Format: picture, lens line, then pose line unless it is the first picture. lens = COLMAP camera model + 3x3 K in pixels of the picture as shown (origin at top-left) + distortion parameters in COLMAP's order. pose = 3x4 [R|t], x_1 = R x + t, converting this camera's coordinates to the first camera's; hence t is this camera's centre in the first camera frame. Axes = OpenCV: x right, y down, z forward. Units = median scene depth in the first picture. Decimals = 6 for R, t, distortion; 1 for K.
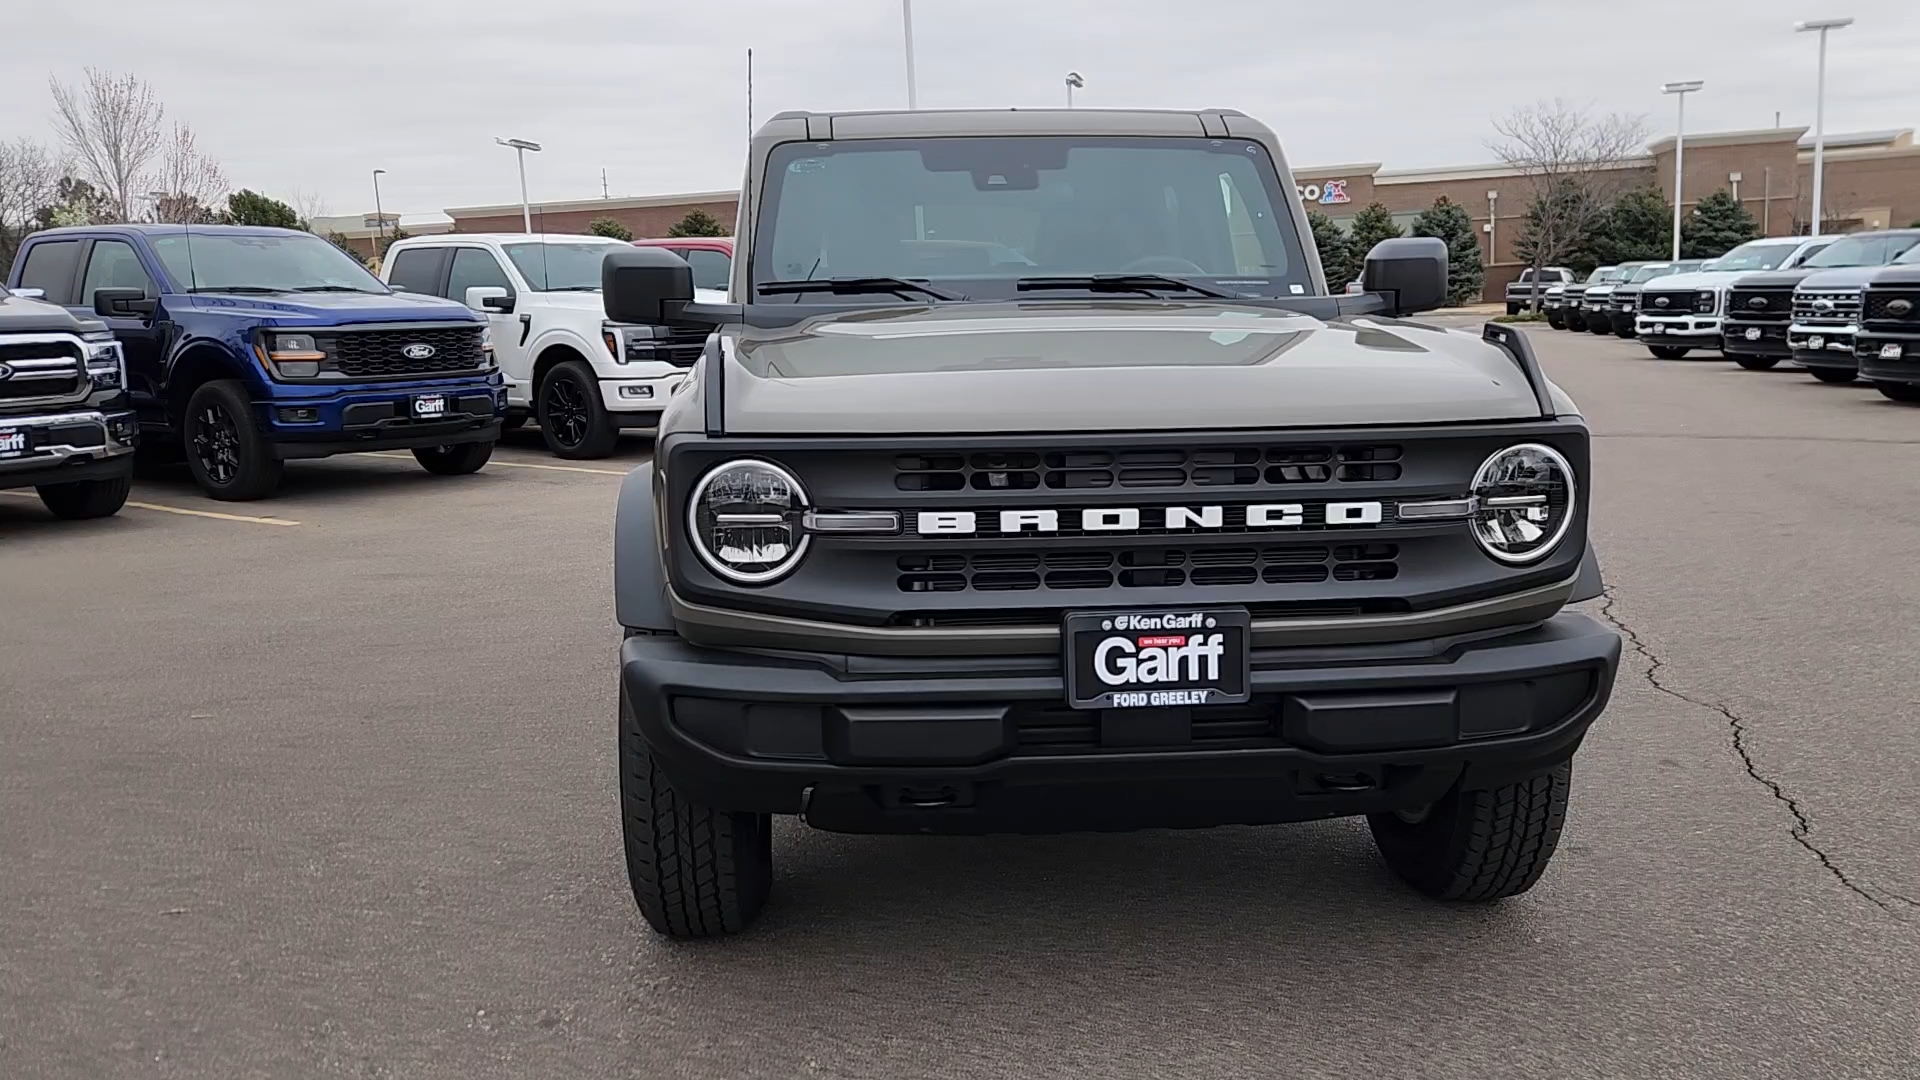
lens RADIAL K [[1617.5, 0, 954.7], [0, 1617.5, 543.3], [0, 0, 1]] dist [0.041999, -0.030165]
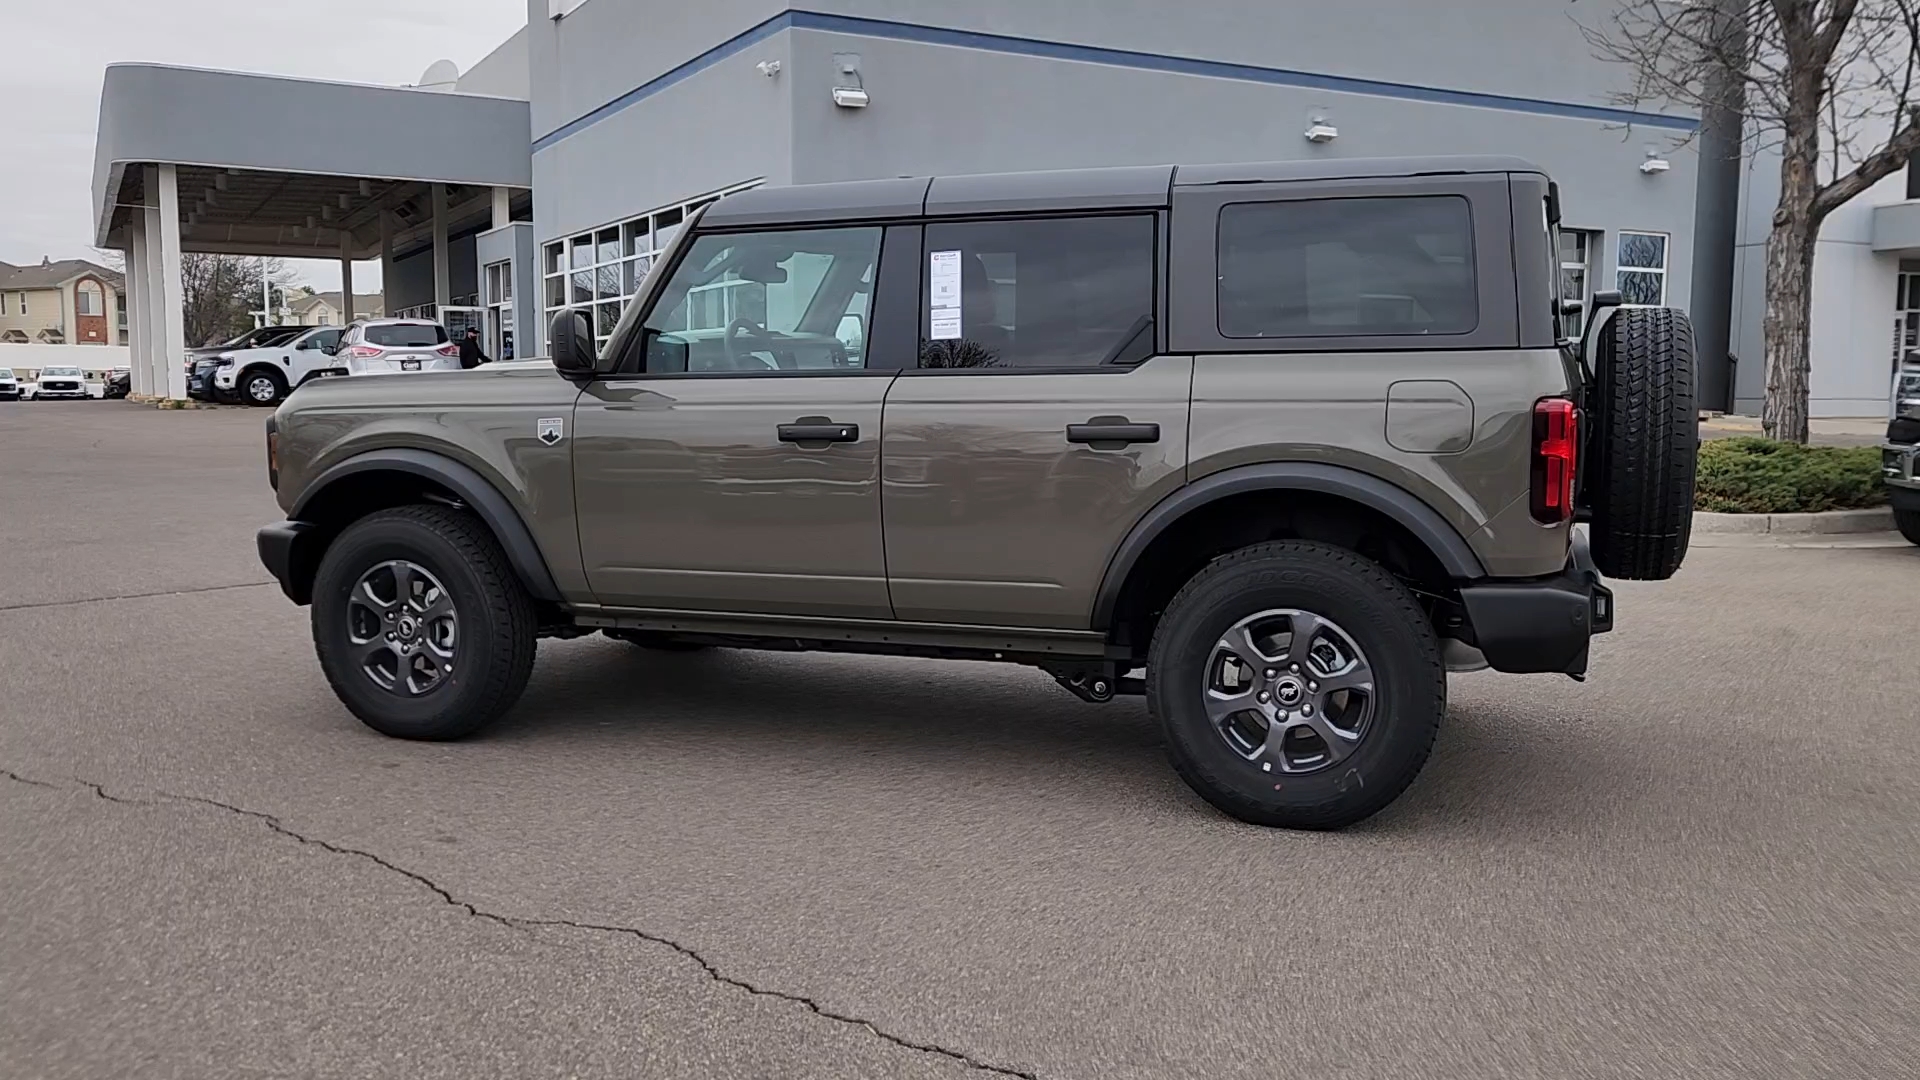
lens RADIAL K [[1617.5, 0, 947.6], [0, 1617.5, 538.6], [0, 0, 1]] dist [0.041999, -0.030165]
pose [[-0.427927, 0.133114, -0.893957, 1.840479], [-0.128765, 0.970026, 0.206079, -0.447186], [0.894594, 0.203297, -0.397960, 2.575408]]
